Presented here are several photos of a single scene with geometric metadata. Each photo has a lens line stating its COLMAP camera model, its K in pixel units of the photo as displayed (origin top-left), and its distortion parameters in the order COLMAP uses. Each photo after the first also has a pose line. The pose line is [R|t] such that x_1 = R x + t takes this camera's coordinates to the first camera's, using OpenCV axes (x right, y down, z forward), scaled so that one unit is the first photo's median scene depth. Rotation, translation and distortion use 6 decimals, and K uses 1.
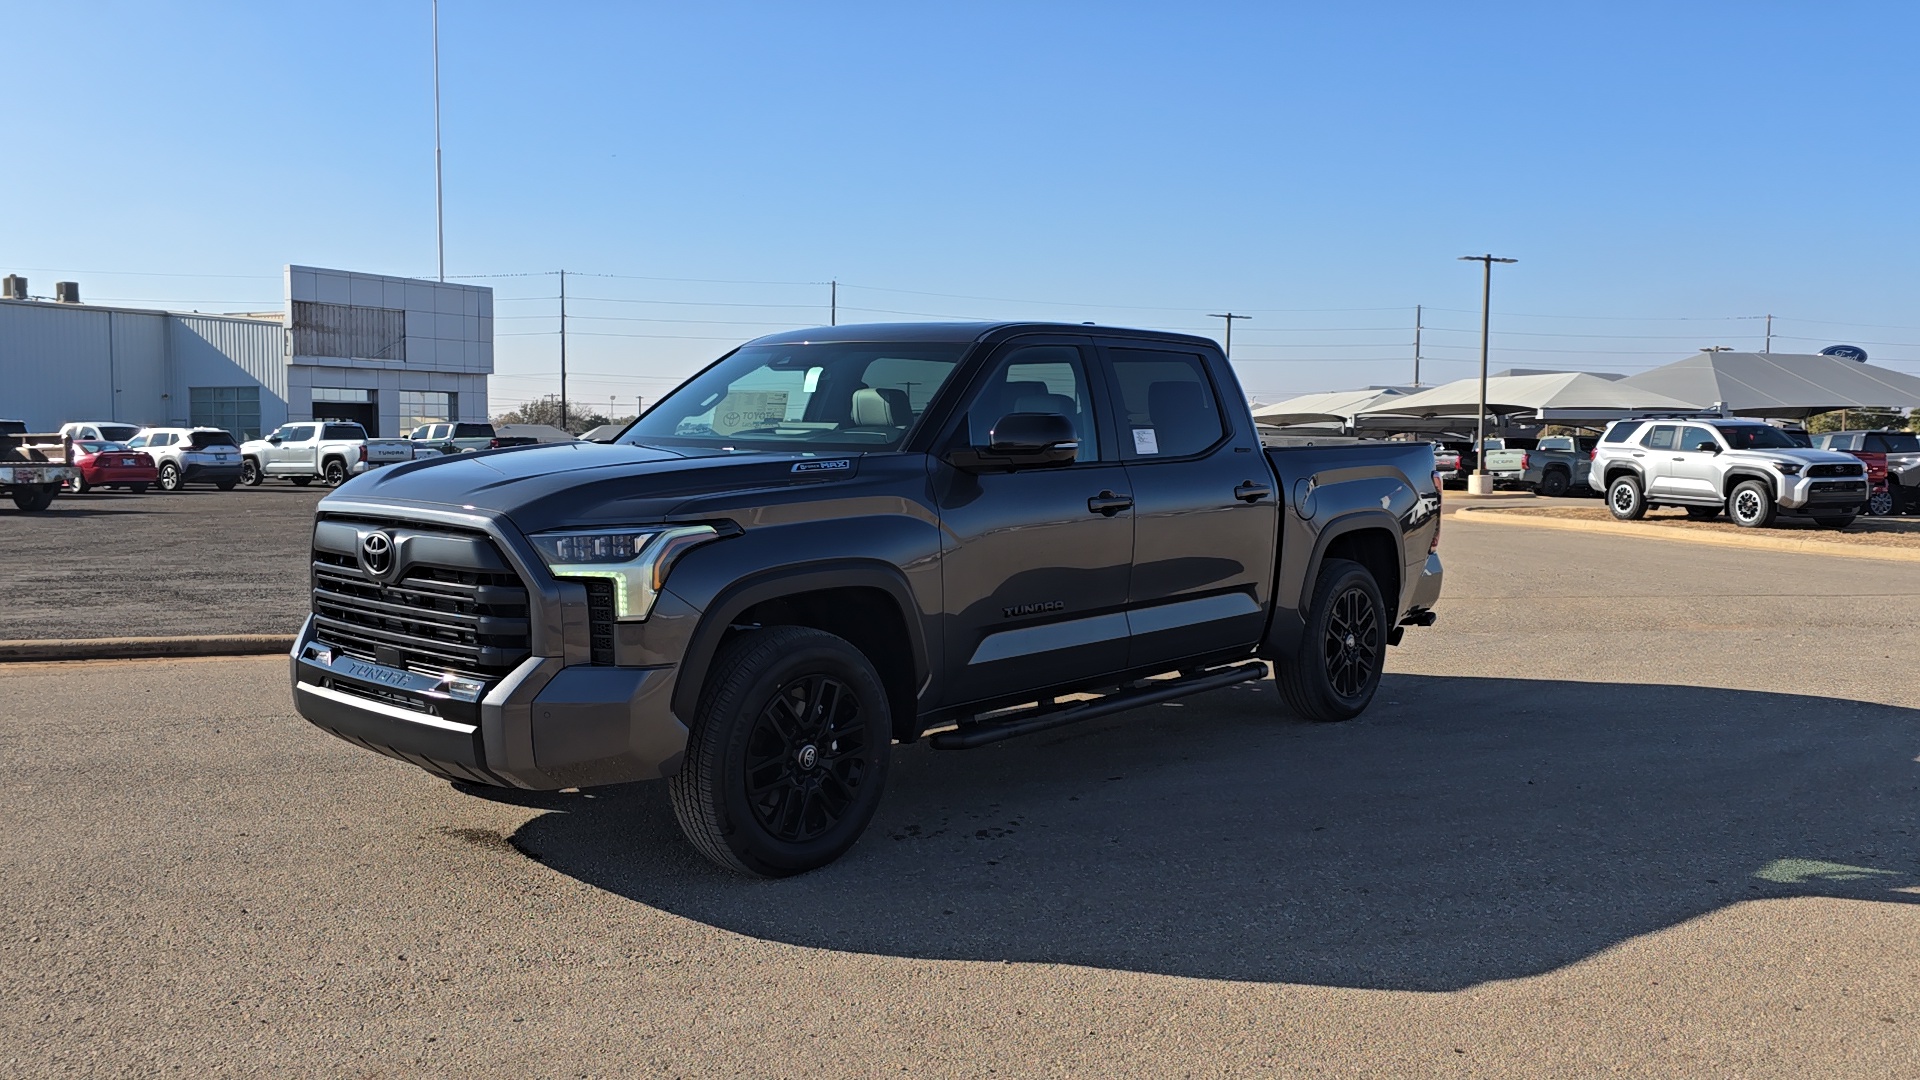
lens RADIAL K [[1580.8, 0, 960.0], [0, 1580.8, 540.0], [0, 0, 1]] dist [-0.007110, -0.001419]
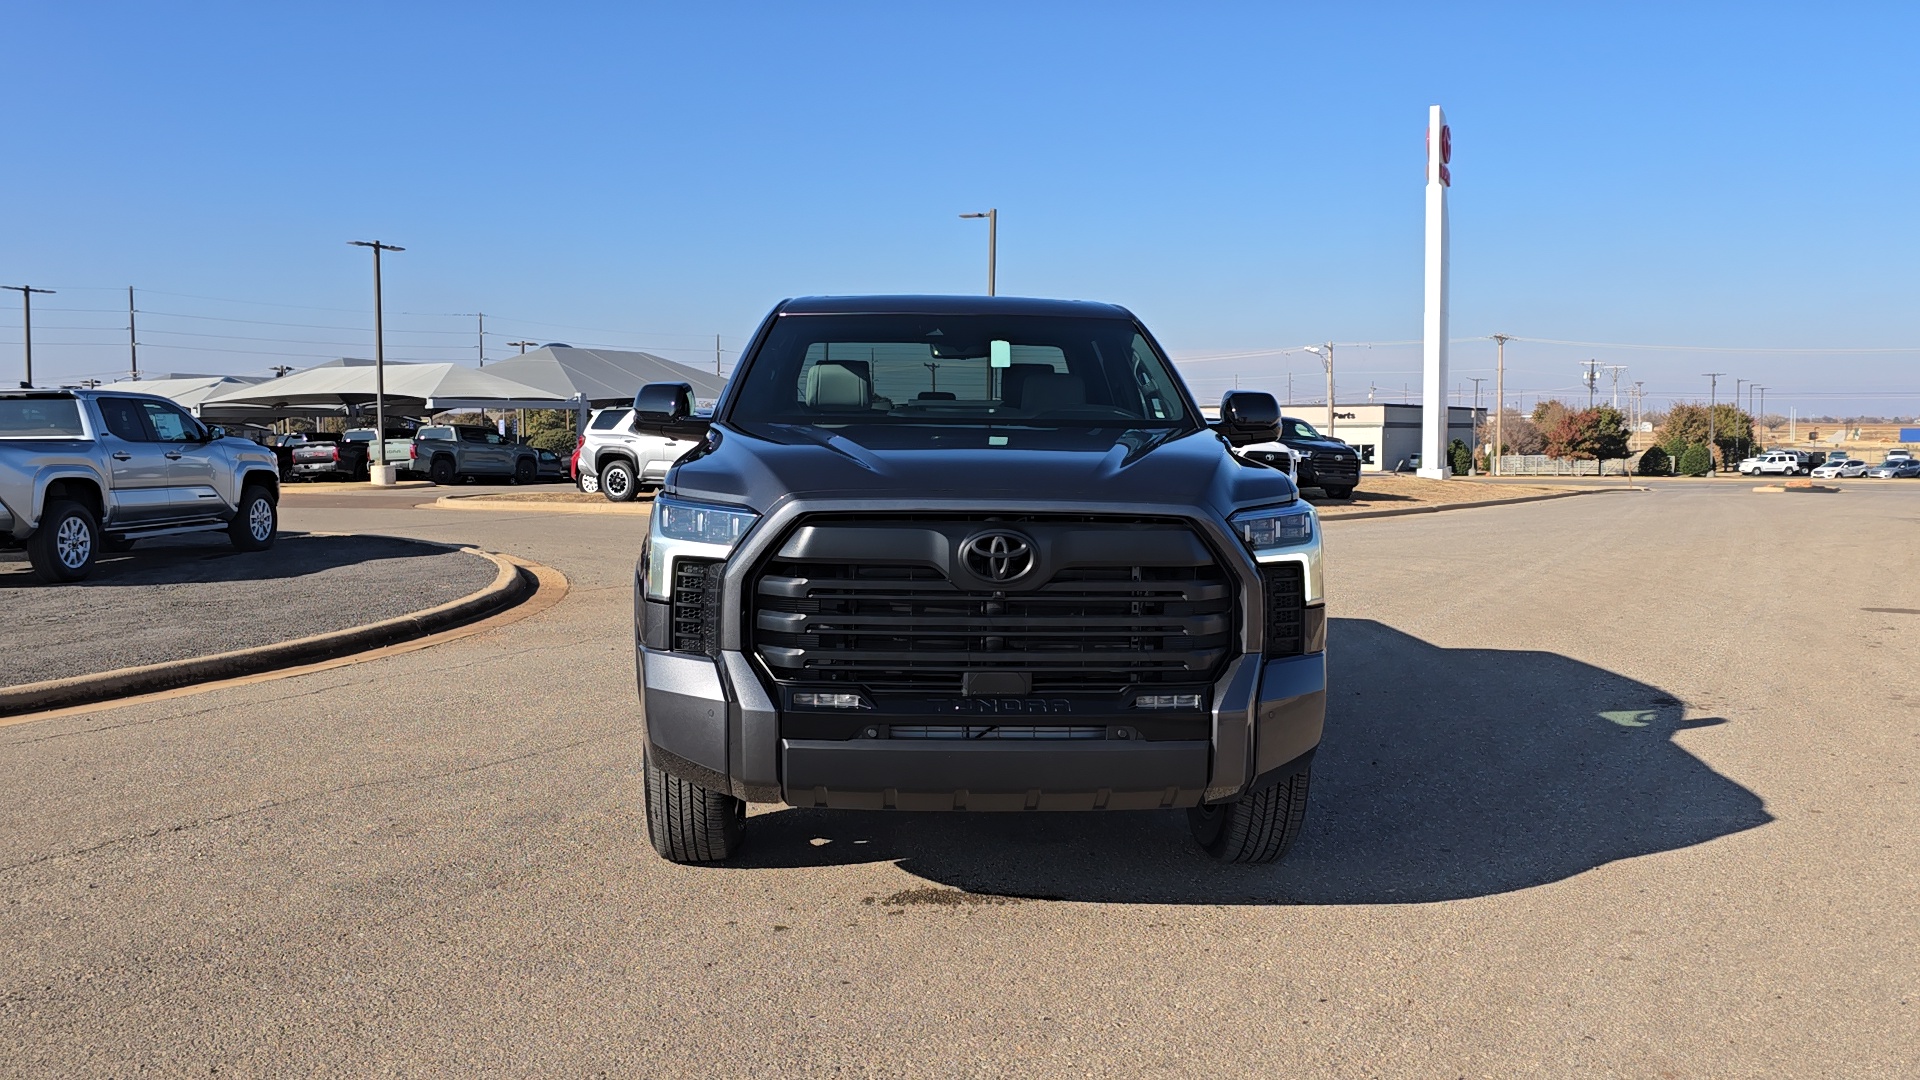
lens RADIAL K [[1580.8, 0, 960.0], [0, 1580.8, 540.0], [0, 0, 1]] dist [-0.007110, -0.001419]
pose [[0.718265, -0.058017, 0.693346, -0.153301], [0.054059, 0.998158, 0.027520, -0.003899], [-0.693666, 0.017715, 0.720079, 0.069400]]
